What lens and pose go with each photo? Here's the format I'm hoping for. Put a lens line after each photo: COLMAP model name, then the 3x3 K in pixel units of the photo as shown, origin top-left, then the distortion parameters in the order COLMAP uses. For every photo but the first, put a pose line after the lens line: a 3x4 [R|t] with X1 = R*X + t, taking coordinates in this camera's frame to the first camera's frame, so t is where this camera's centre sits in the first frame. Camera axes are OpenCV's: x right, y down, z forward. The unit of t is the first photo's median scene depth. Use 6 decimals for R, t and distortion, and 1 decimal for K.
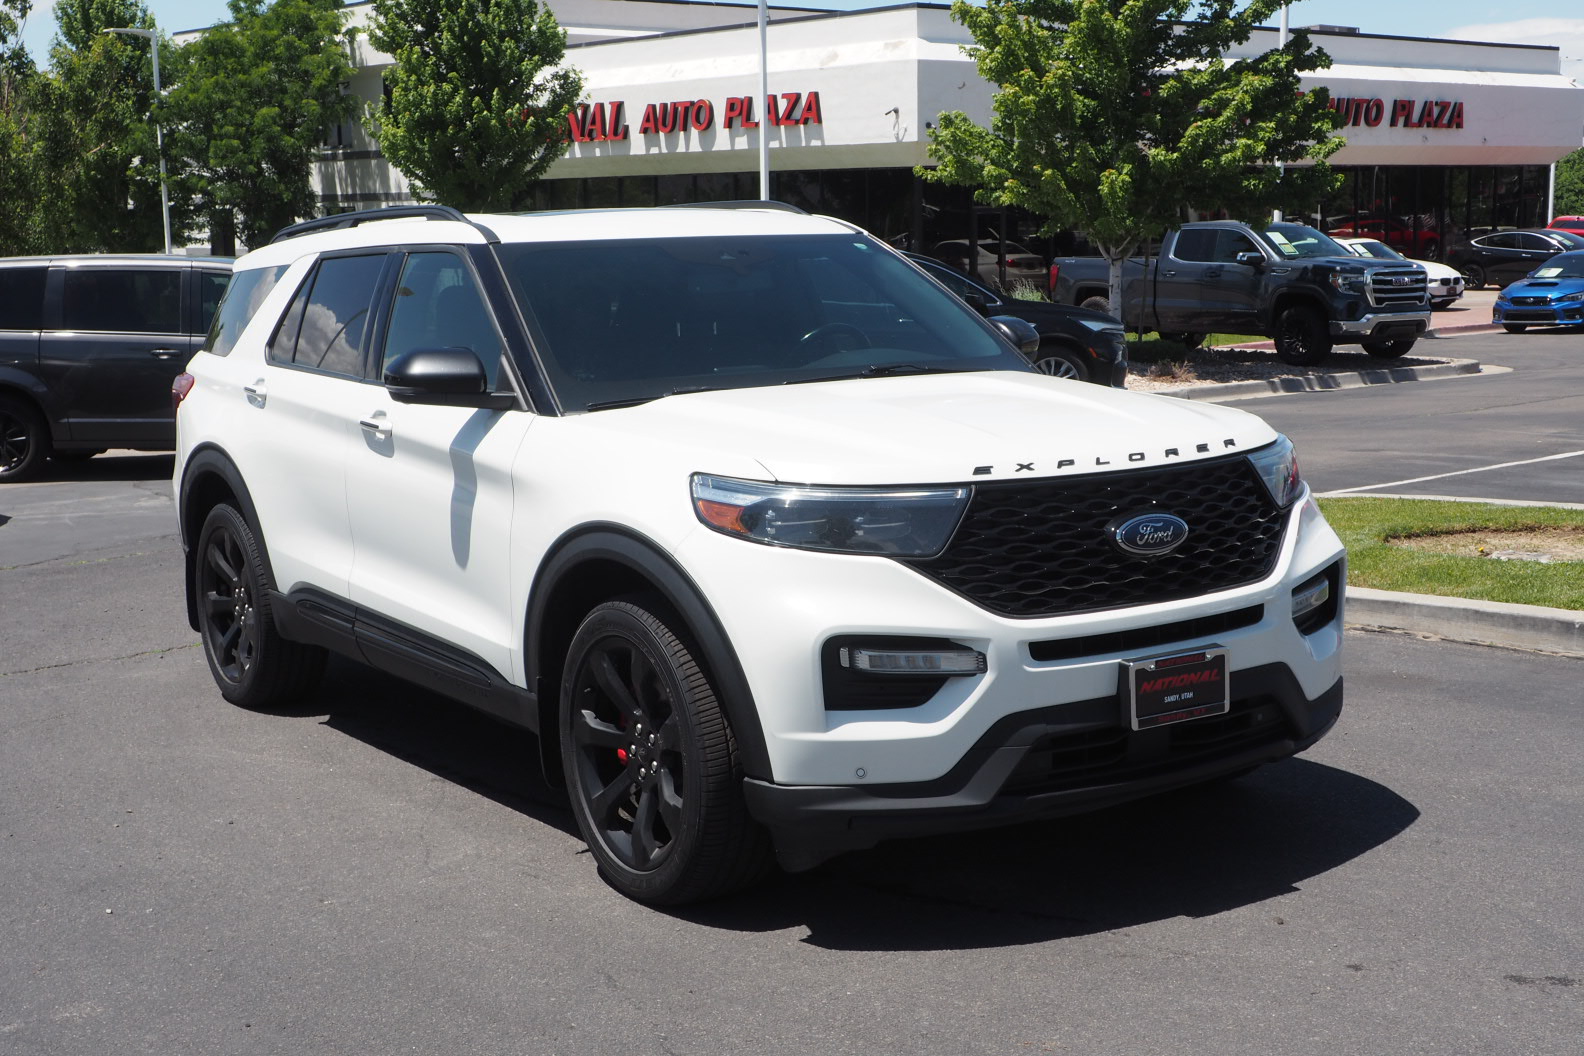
lens RADIAL K [[2086.2, 0, 792.0], [0, 2086.2, 528.0], [0, 0, 1]] dist [-0.014576, 0.087840]
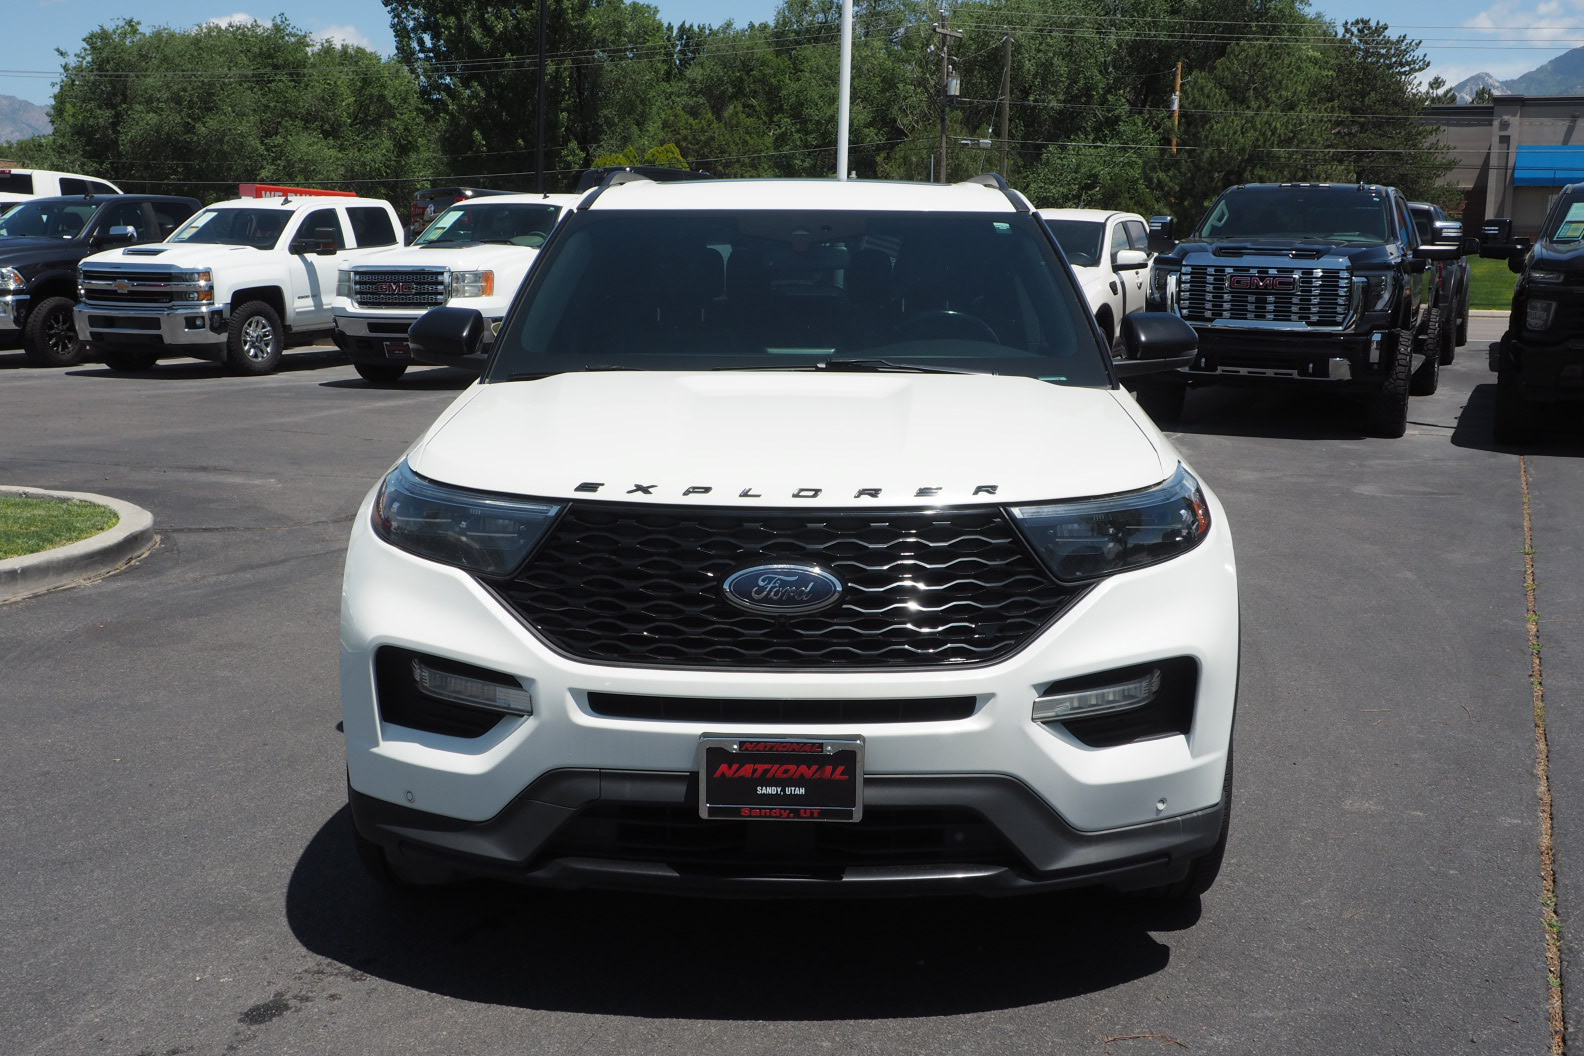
lens RADIAL K [[1780.5, 0, 792.0], [0, 1780.5, 528.0], [0, 0, 1]] dist [-0.019786, 0.057696]
pose [[0.812835, 0.132103, -0.567316, 0.575248], [-0.105597, 0.991225, 0.079515, -0.077578], [0.572842, -0.004726, 0.819652, 0.433100]]
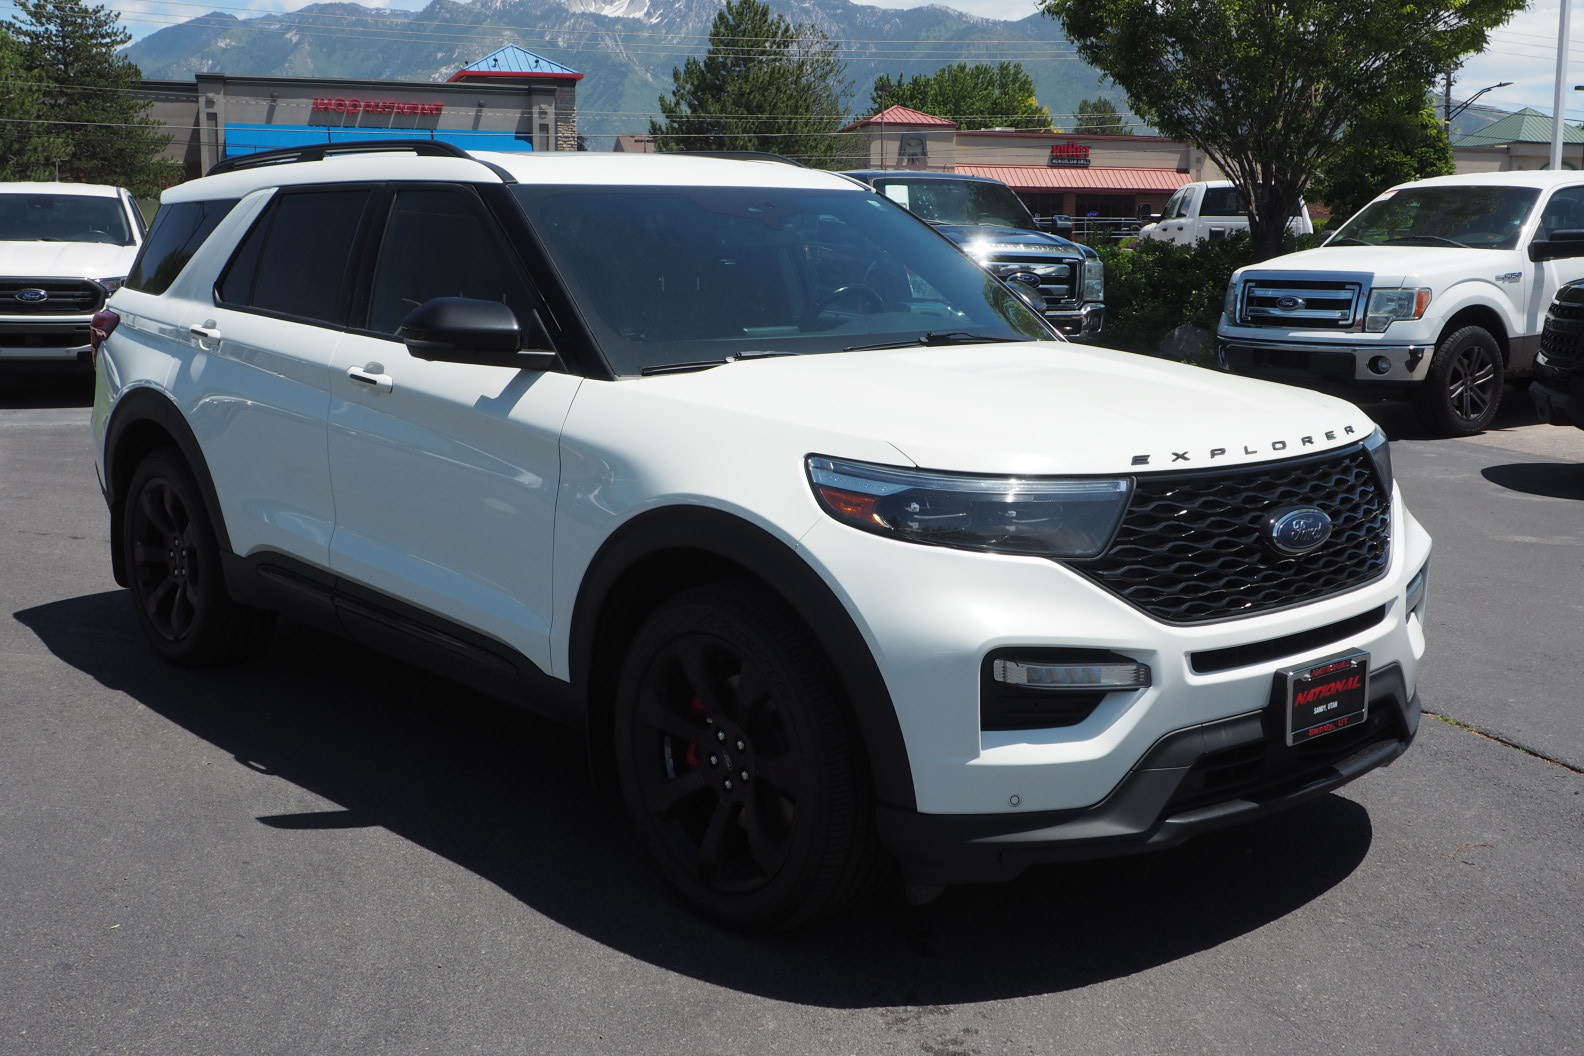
lens RADIAL K [[1780.5, 0, 792.0], [0, 1780.5, 528.0], [0, 0, 1]] dist [-0.019786, 0.057696]
pose [[0.989410, 0.012809, 0.144579, -0.164875], [-0.019357, 0.998845, 0.043978, -0.028709], [-0.143849, -0.046311, 0.988516, 0.259435]]
